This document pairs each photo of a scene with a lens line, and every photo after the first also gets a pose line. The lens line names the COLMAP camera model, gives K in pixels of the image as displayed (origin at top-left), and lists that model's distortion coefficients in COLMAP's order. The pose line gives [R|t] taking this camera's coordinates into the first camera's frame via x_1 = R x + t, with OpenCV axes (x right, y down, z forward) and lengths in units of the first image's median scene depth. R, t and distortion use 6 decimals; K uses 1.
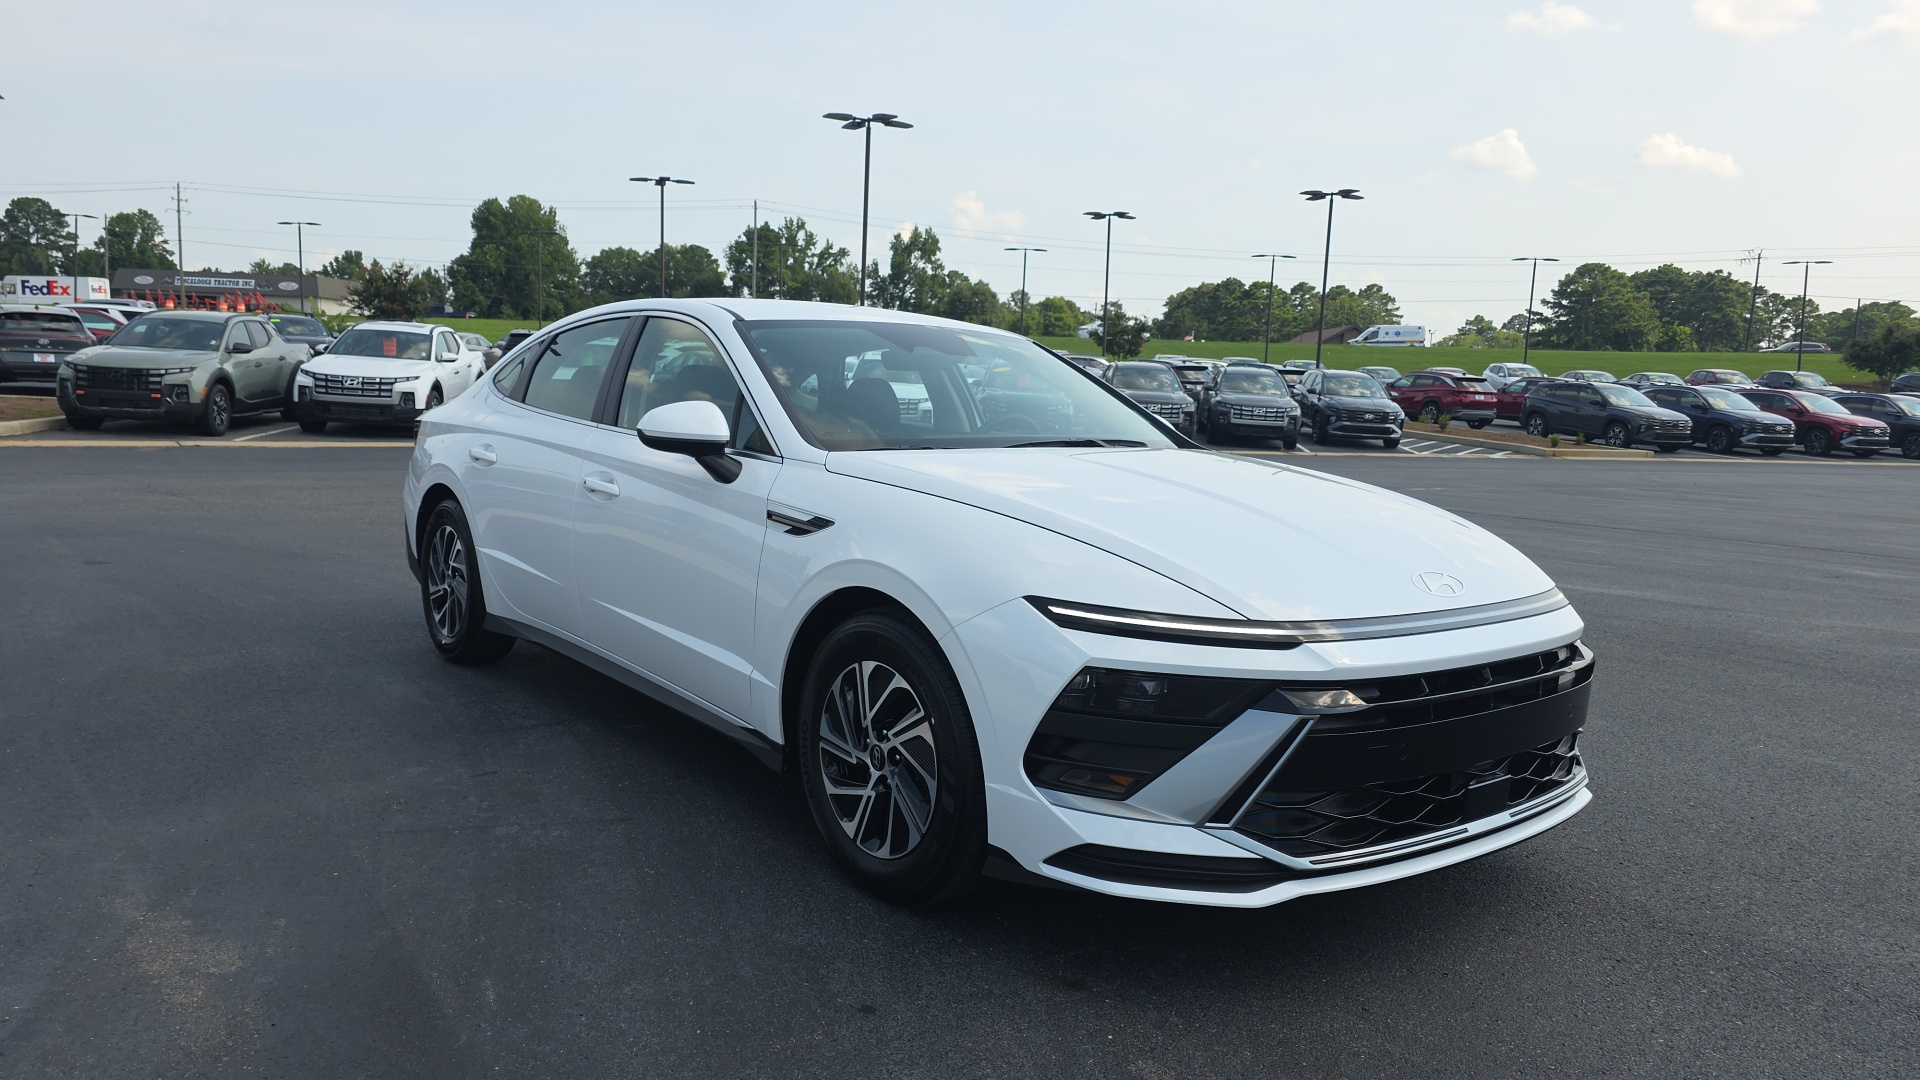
lens RADIAL K [[1313.9, 0, 960.2], [0, 1313.9, 549.9], [0, 0, 1]] dist [0.052459, -0.058725]
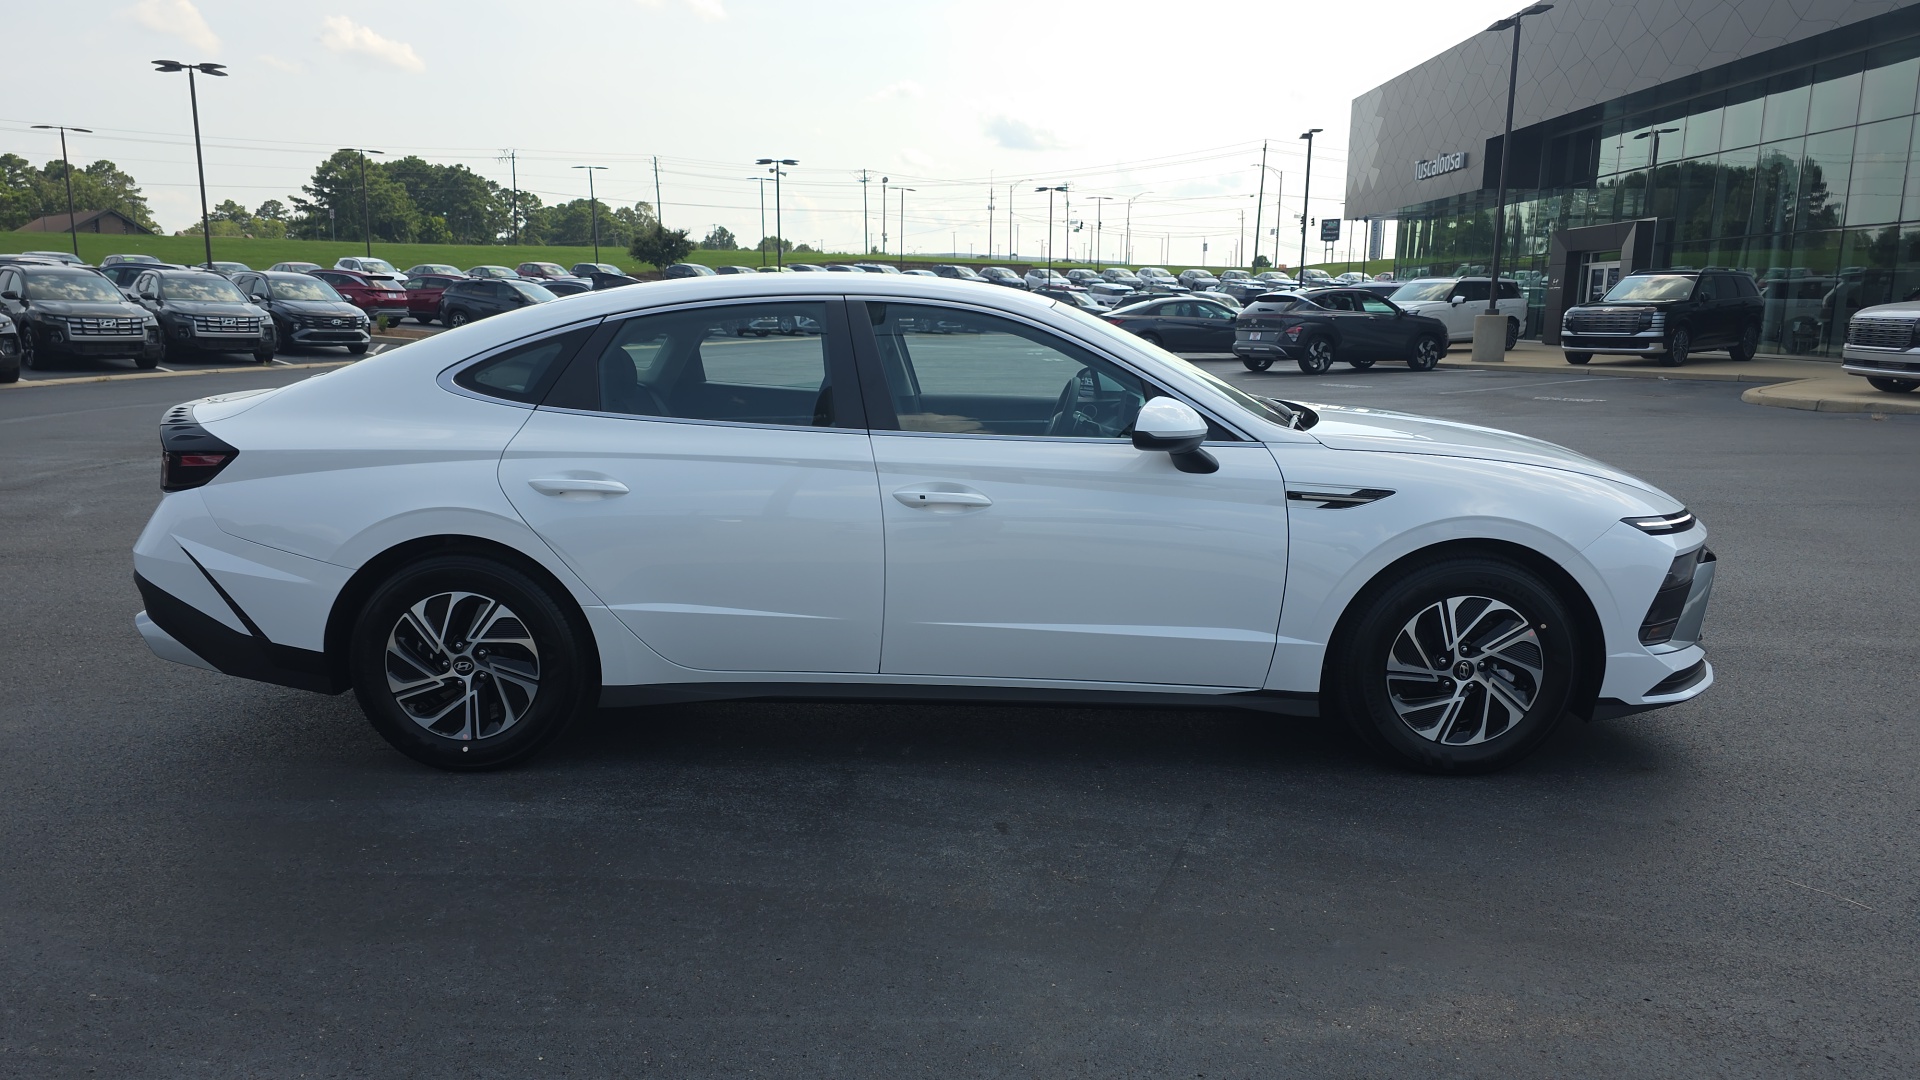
lens RADIAL K [[1300.6, 0, 911.1], [0, 1300.6, 561.1], [0, 0, 1]] dist [0.057841, -0.057383]
pose [[0.625693, -0.187863, 0.757110, -1.294253], [0.114620, 0.982174, 0.148984, -0.187959], [-0.771603, -0.006438, 0.636072, 0.595266]]
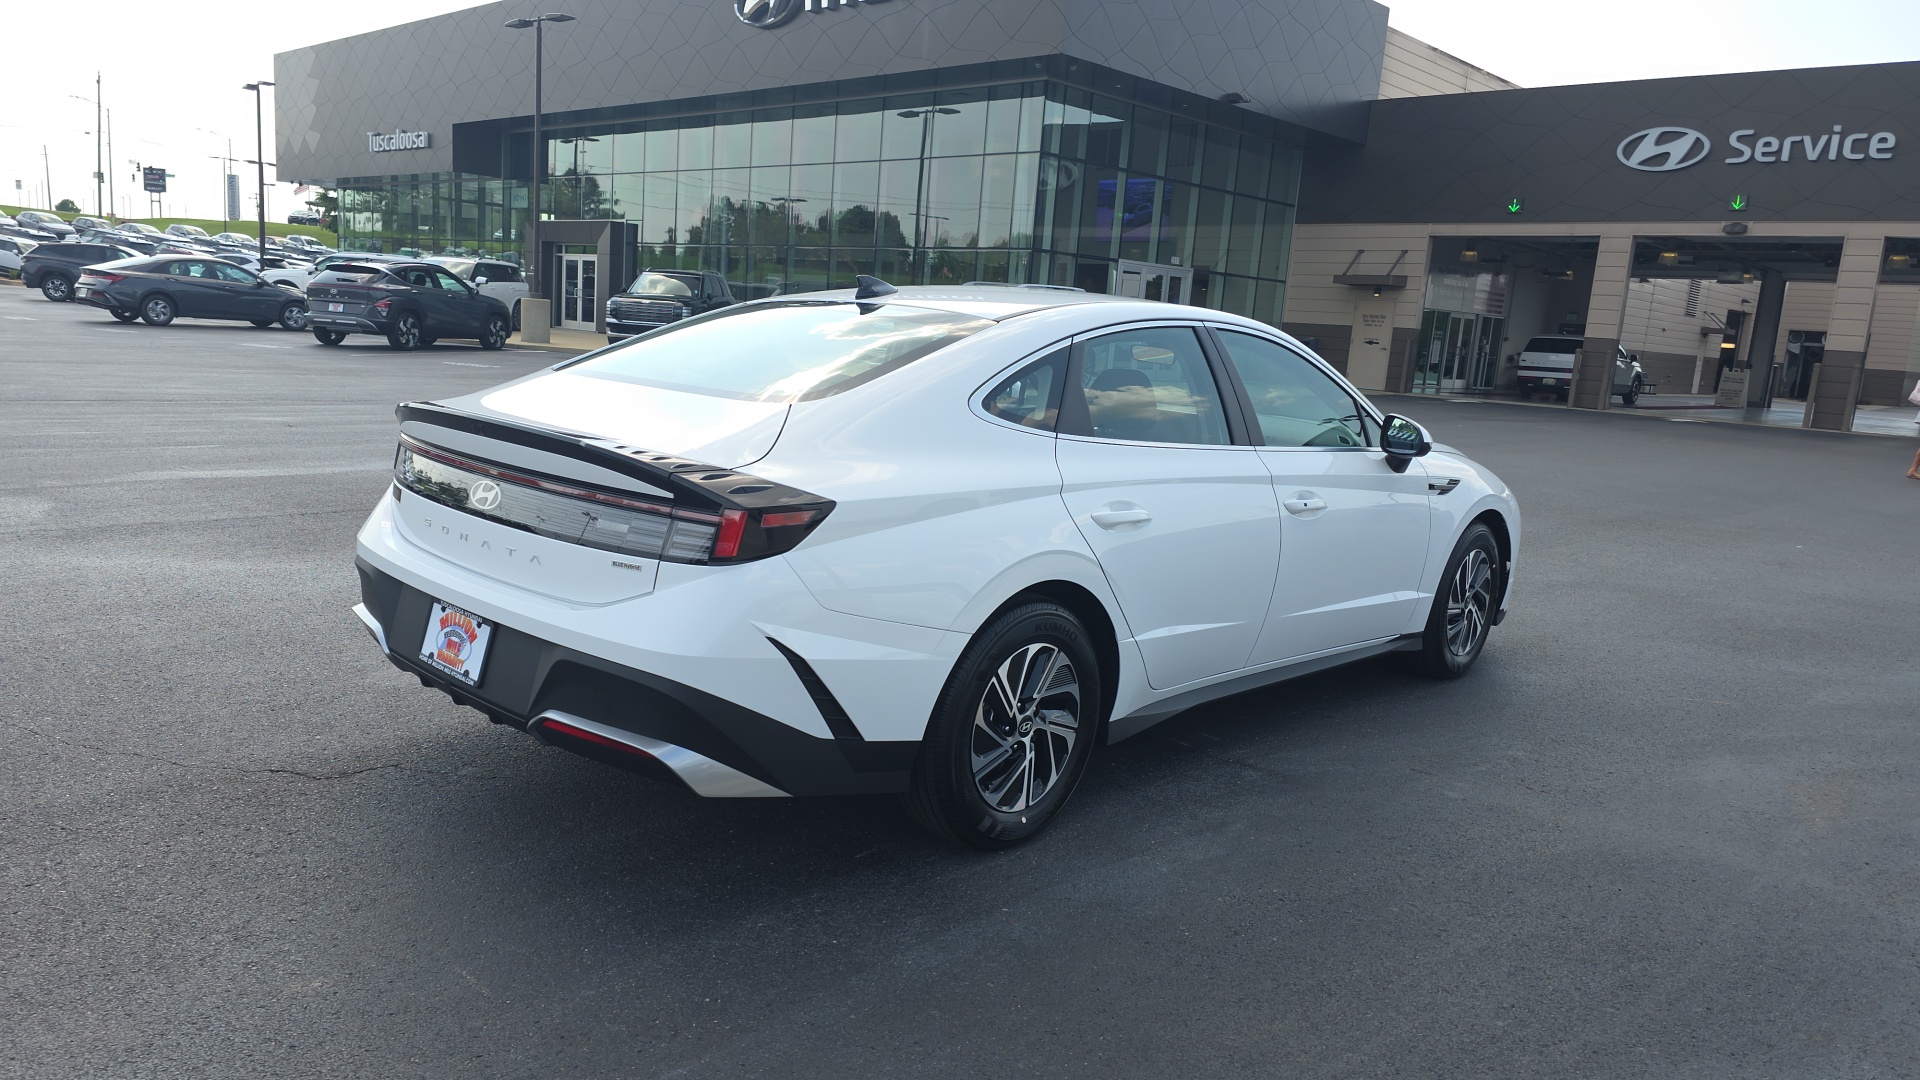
lens RADIAL K [[1285.9, 0, 932.2], [0, 1285.9, 527.4], [0, 0, 1]] dist [0.073319, -0.071978]
pose [[-0.129322, -0.207786, 0.969588, -1.647757], [0.046852, 0.975426, 0.215287, -0.355406], [-0.990495, 0.073269, -0.116409, 1.891044]]
